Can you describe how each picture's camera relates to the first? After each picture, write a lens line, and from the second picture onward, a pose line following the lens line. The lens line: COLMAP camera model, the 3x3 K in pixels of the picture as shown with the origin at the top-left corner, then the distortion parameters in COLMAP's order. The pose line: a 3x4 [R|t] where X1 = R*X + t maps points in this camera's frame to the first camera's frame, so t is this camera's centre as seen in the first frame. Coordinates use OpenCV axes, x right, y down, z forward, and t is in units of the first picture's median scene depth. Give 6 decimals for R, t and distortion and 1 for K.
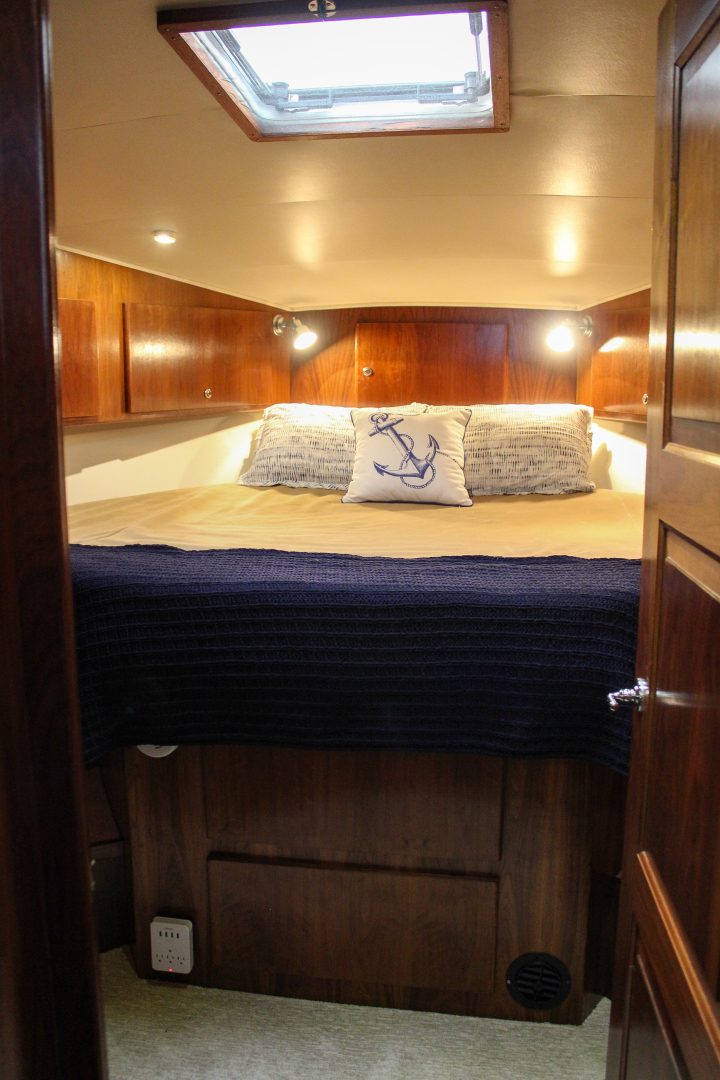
lens RADIAL K [[964.8, 0, 356.6], [0, 964.8, 540.8], [0, 0, 1]] dist [-0.082960, 0.013740]
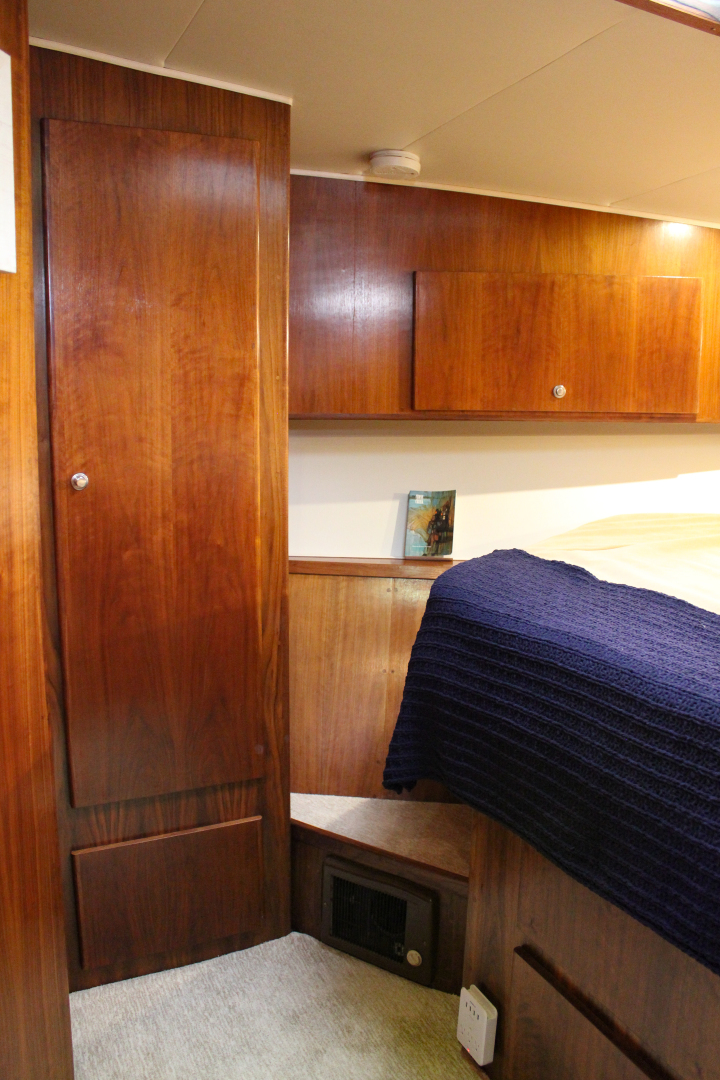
lens RADIAL K [[964.8, 0, 359.1], [0, 964.8, 541.5], [0, 0, 1]] dist [-0.082960, 0.013740]
pose [[0.549115, 0.155803, -0.821096, 0.427034], [-0.154739, 0.984436, 0.083313, -0.066458], [0.821297, 0.081307, 0.564677, 0.441758]]
